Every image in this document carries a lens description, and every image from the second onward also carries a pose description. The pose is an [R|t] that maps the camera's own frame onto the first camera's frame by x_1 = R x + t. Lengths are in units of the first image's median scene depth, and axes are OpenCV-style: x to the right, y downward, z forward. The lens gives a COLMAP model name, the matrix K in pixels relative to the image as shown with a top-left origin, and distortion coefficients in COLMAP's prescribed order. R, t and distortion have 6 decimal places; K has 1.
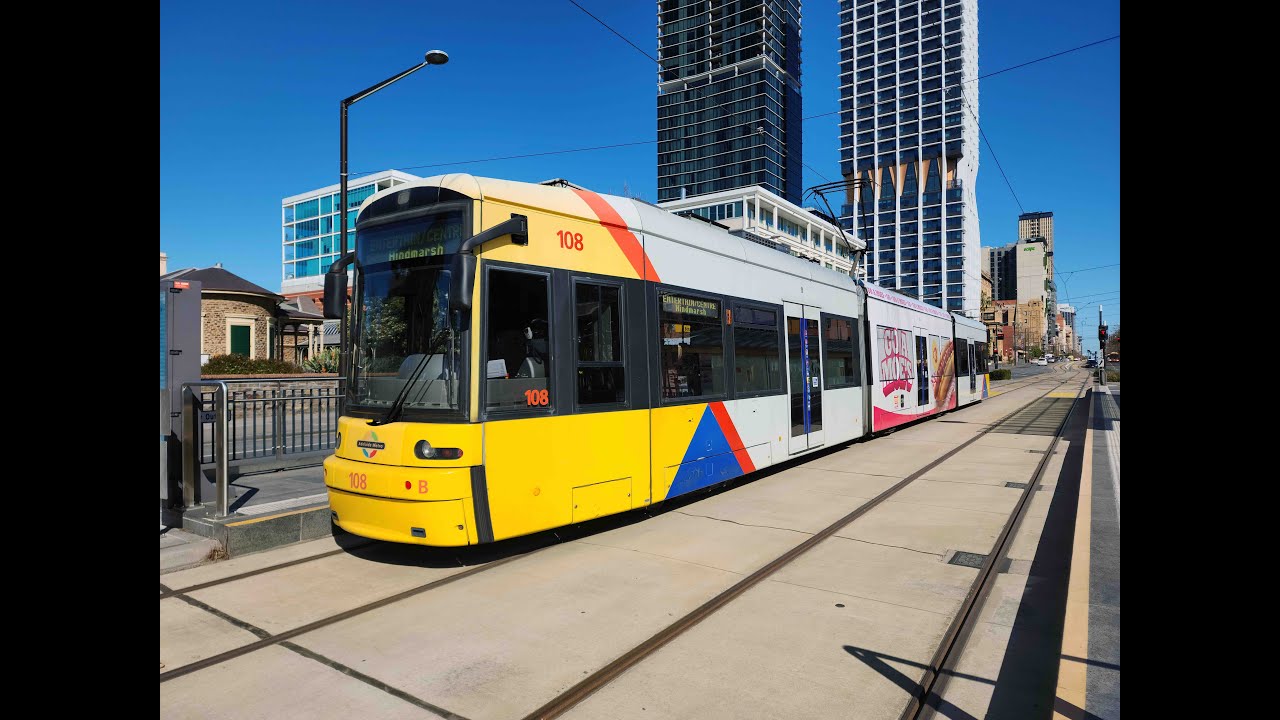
lens RADIAL K [[652.5, 0, 640.0], [0, 652.5, 360.0], [0, 0, 1]] dist [0.098493, 0.000011]
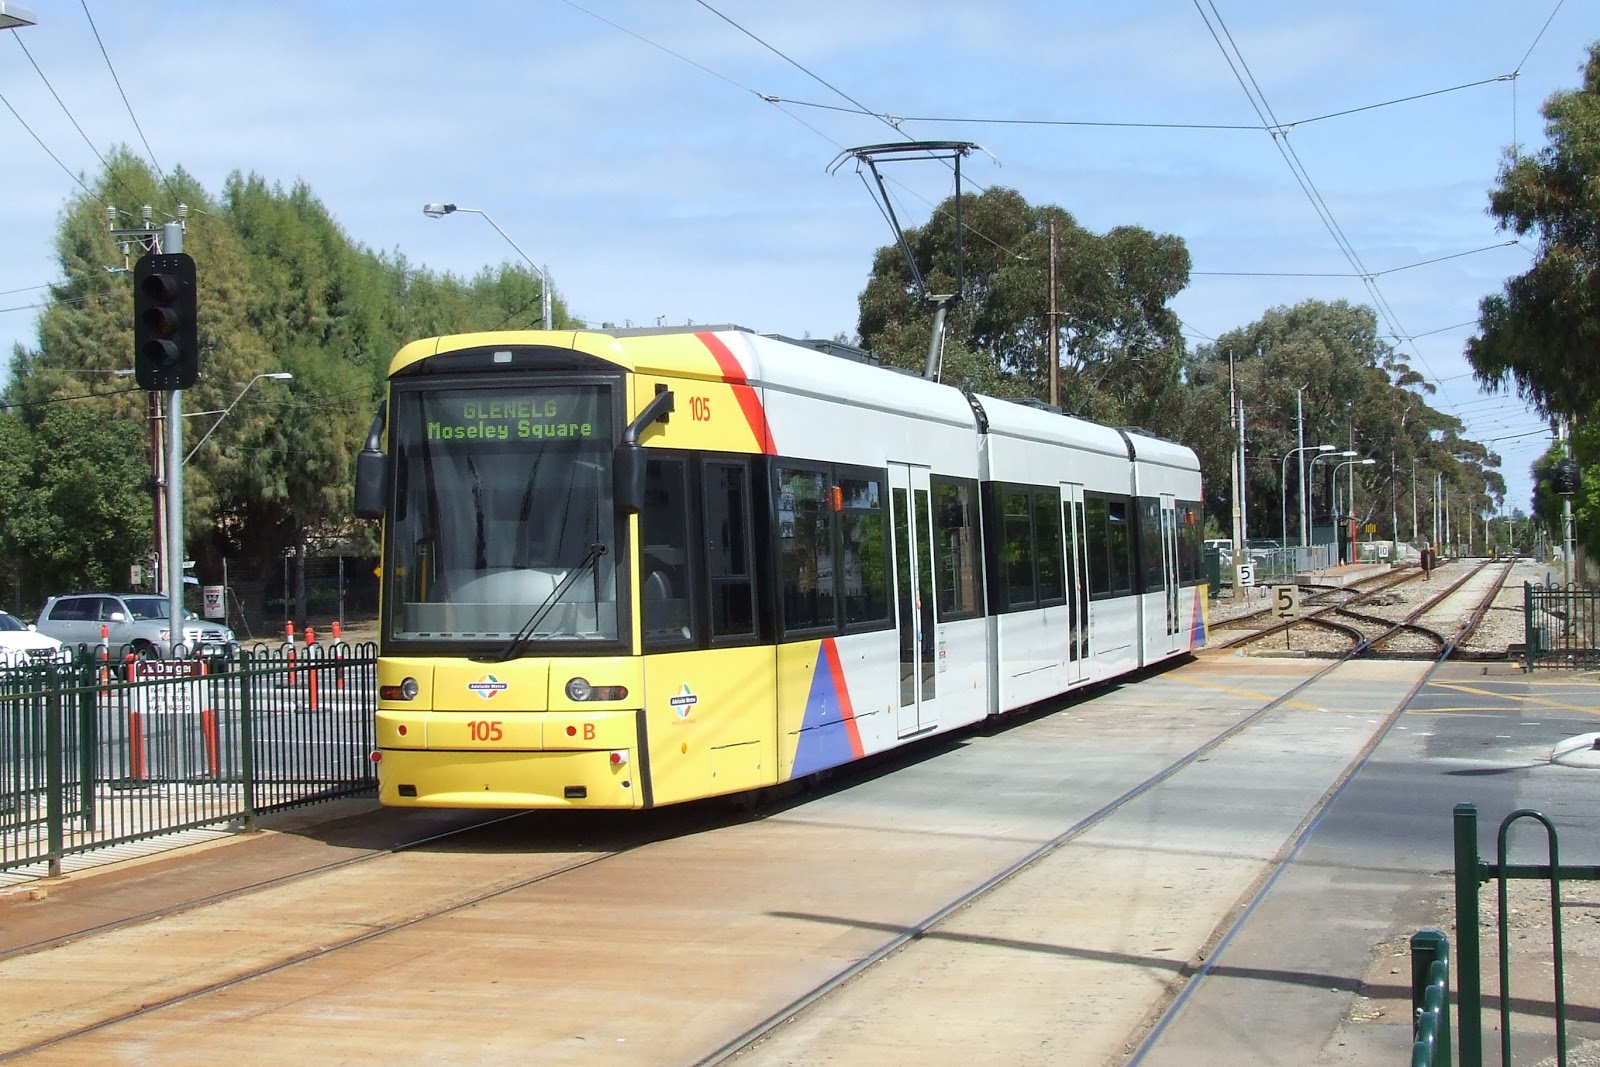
lens RADIAL K [[2654.9, 0, 800.0], [0, 2654.9, 533.5], [0, 0, 1]] dist [-0.021307, -0.008913]
pose [[0.945929, -0.002082, 0.324367, -0.965000], [0.003780, 0.999982, -0.004604, -0.031314], [-0.324352, 0.005581, 0.945920, -1.830134]]
